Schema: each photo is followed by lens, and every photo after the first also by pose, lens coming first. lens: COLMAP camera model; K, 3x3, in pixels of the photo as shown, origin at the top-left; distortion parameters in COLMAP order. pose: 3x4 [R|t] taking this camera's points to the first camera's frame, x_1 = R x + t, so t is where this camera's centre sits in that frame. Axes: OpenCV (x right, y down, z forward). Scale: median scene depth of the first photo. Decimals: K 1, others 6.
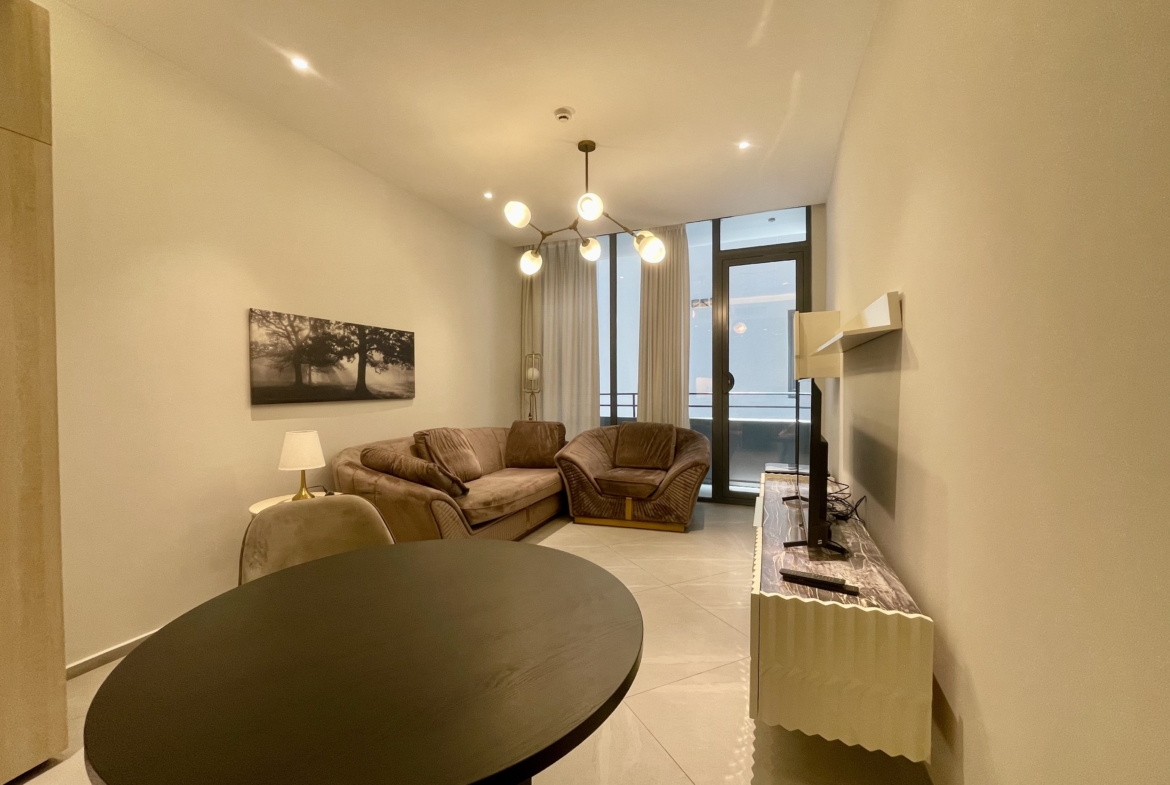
lens RADIAL K [[458.7, 0, 581.9], [0, 458.7, 392.9], [0, 0, 1]] dist [0.000196, -0.000206]
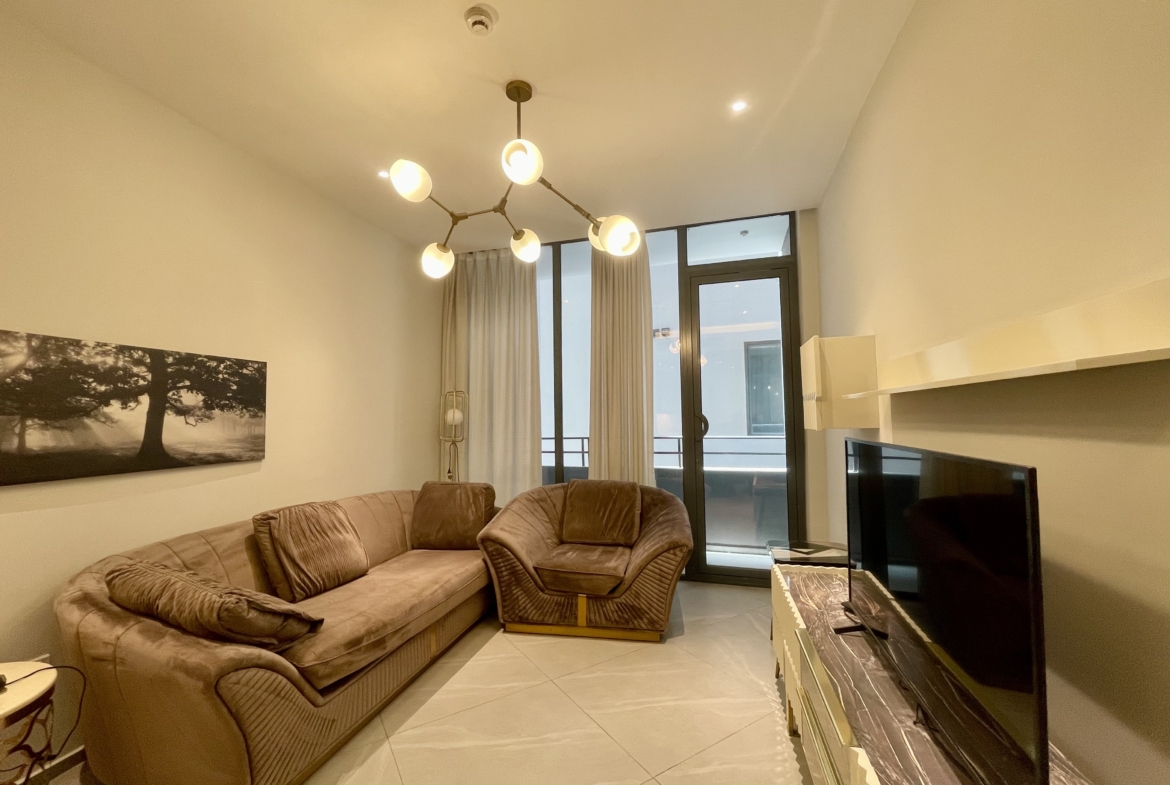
lens RADIAL K [[458.7, 0, 581.9], [0, 458.7, 392.9], [0, 0, 1]] dist [0.000196, -0.000206]
pose [[0.992273, -0.002277, 0.124049, 0.014544], [0.011012, 0.997501, -0.069782, -0.034973], [-0.123580, 0.070609, 0.989819, 0.281171]]
